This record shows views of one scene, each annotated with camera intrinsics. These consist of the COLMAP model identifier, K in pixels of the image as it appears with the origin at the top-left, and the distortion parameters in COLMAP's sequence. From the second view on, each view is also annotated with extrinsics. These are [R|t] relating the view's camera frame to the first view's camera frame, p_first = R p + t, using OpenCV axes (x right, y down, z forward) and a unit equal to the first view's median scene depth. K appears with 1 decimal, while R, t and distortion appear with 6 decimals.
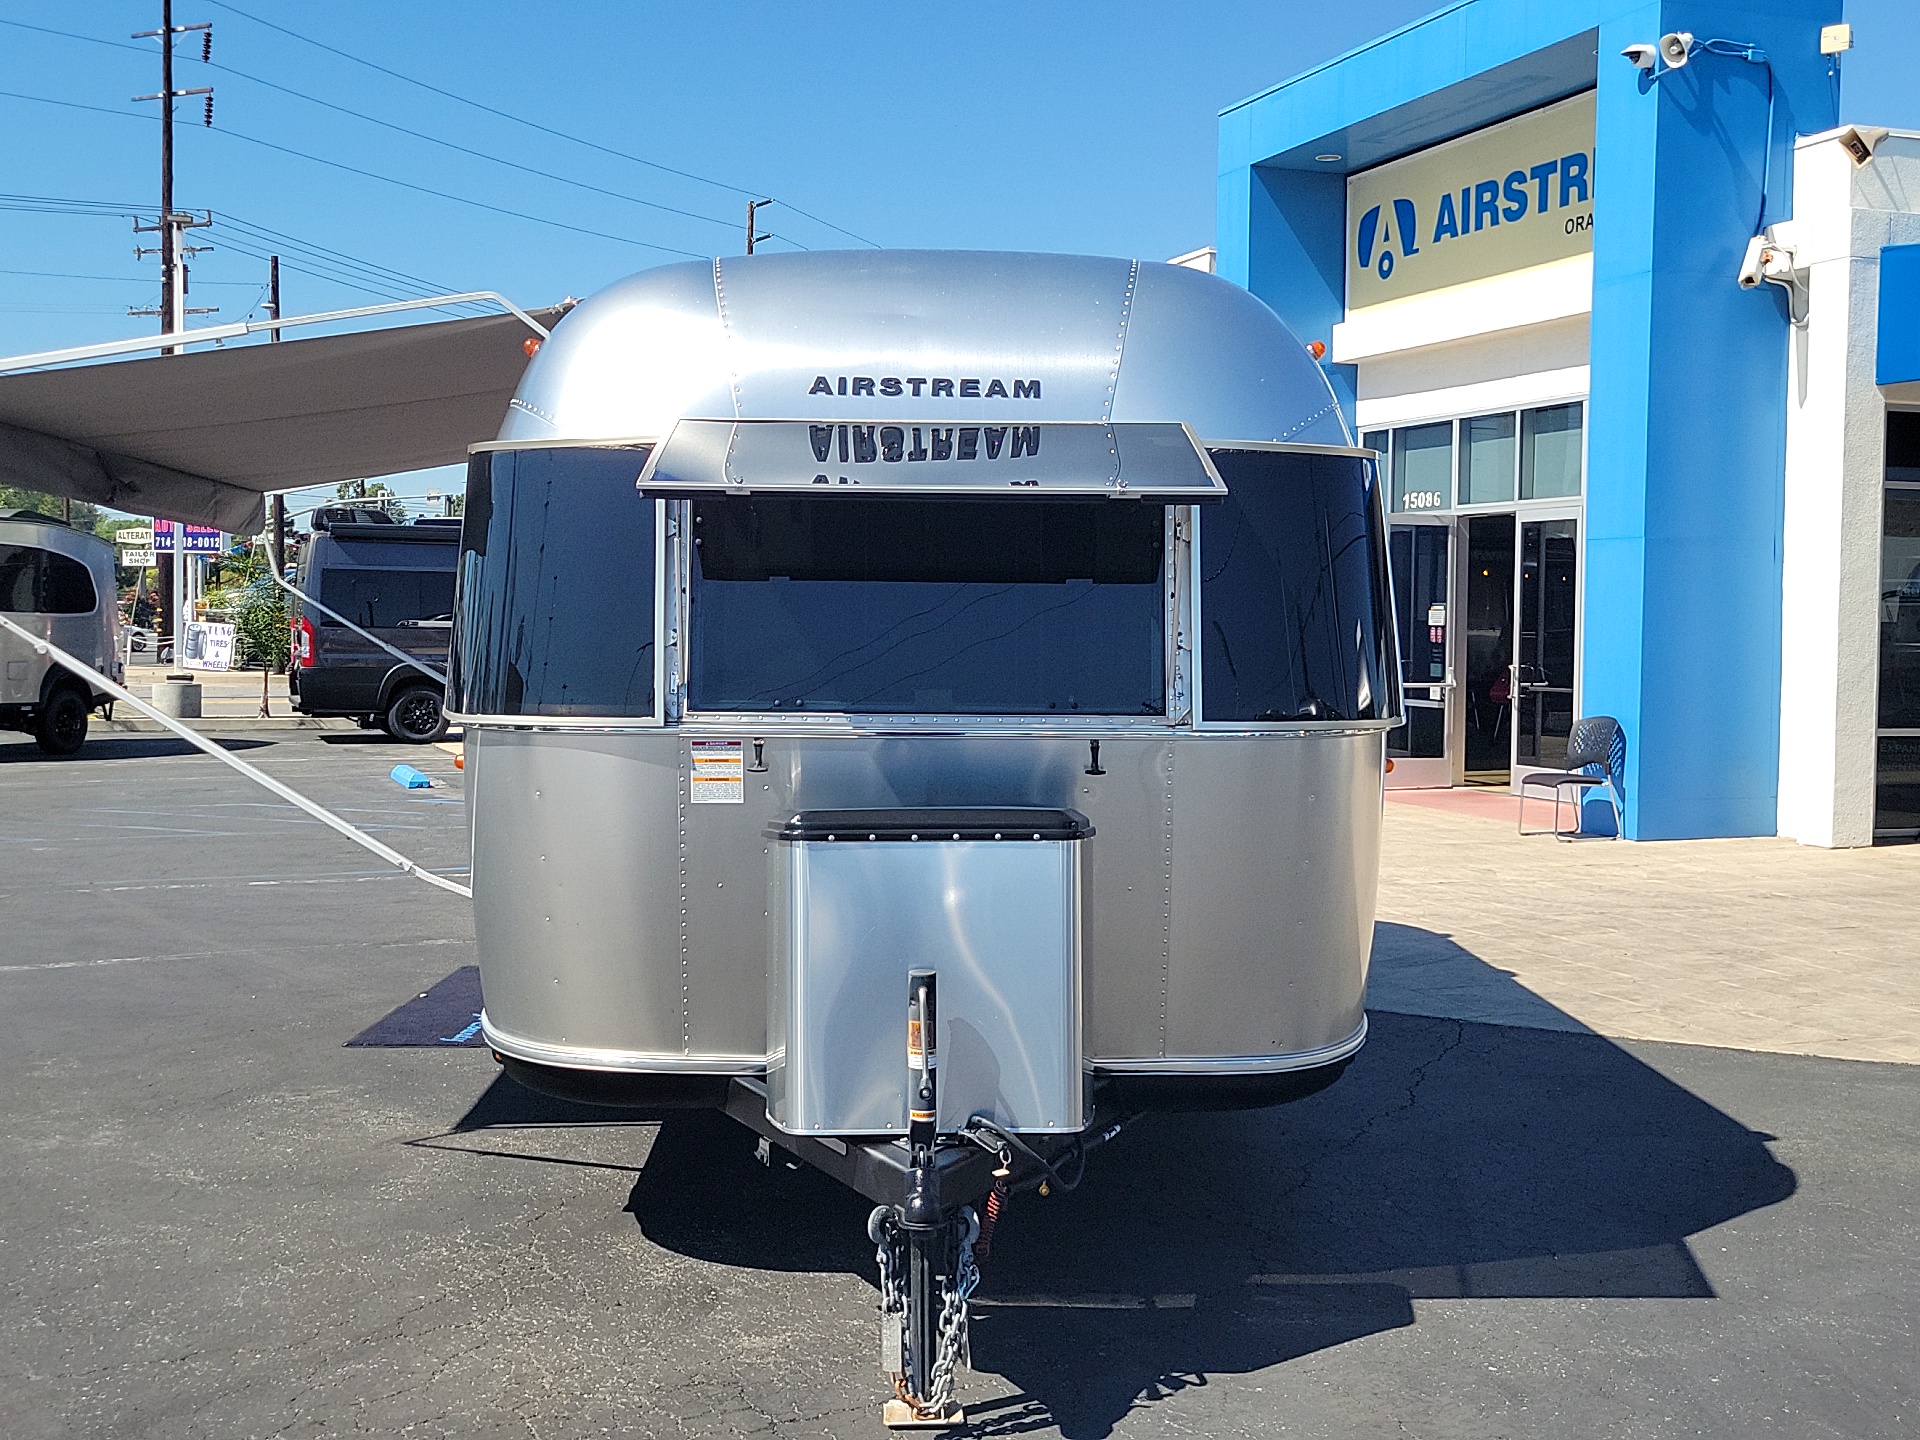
lens RADIAL K [[2176.7, 0, 942.5], [0, 2176.7, 705.4], [0, 0, 1]] dist [0.034280, 0.000000]
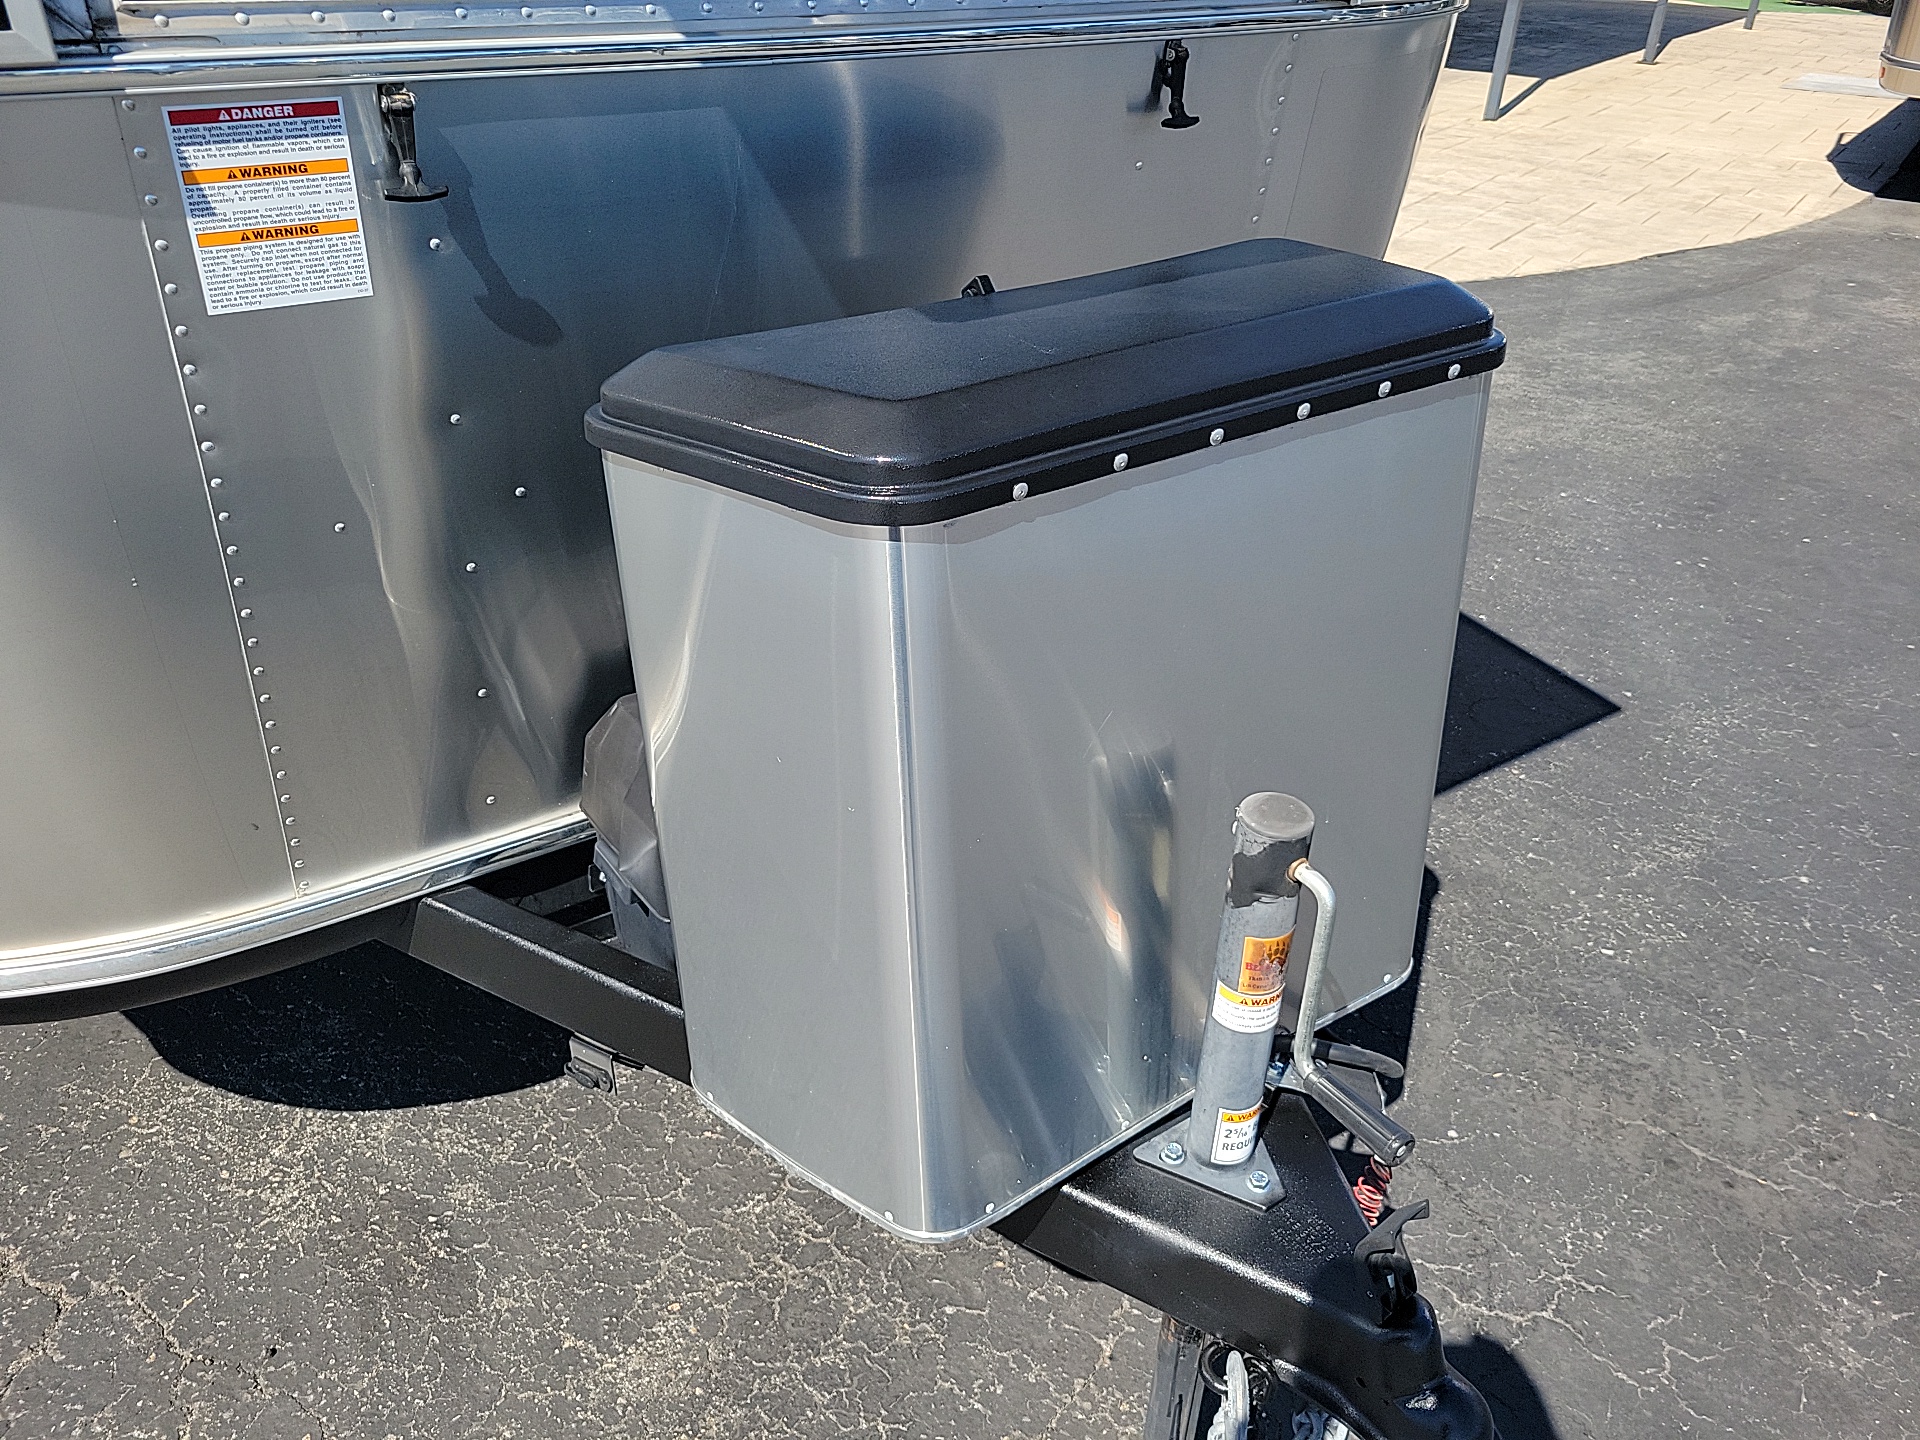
lens RADIAL K [[1449.9, 0, 931.7], [0, 1449.9, 736.0], [0, 0, 1]] dist [0.037739, -0.023644]
pose [[0.829031, -0.284579, 0.481375, -0.137007], [0.008567, 0.867187, 0.497909, -0.007658], [-0.559137, -0.408658, 0.721363, 0.700072]]
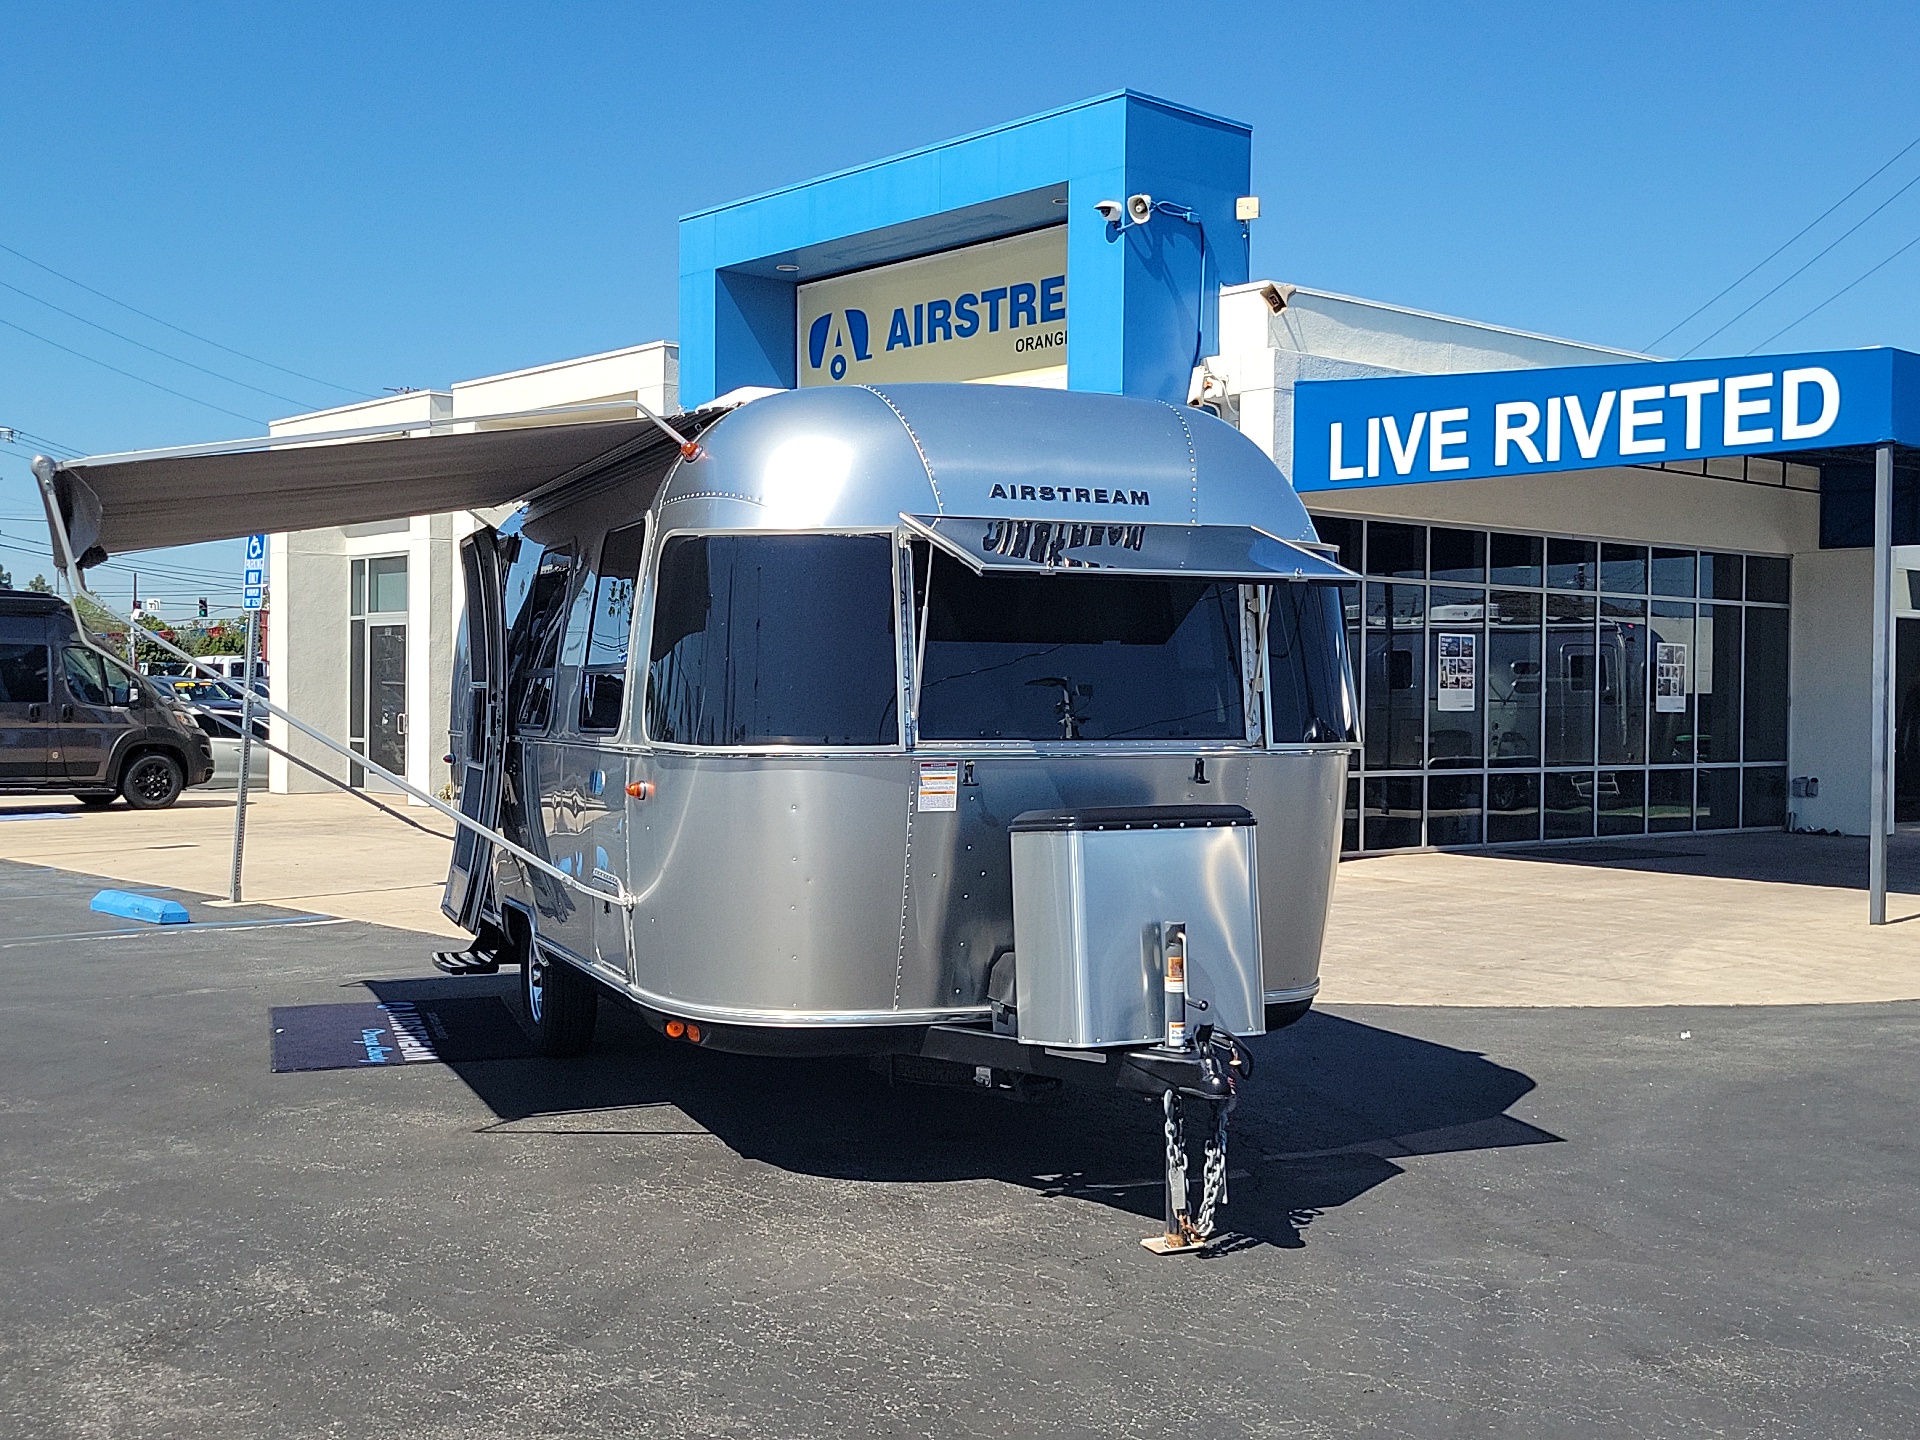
lens RADIAL K [[2176.7, 0, 943.4], [0, 2176.7, 736.9], [0, 0, 1]] dist [0.034280, 0.000000]
pose [[0.935593, -0.010523, 0.352922, -0.512765], [0.017392, 0.999716, -0.016299, 0.020414], [-0.352651, 0.021387, 0.935511, -0.196017]]
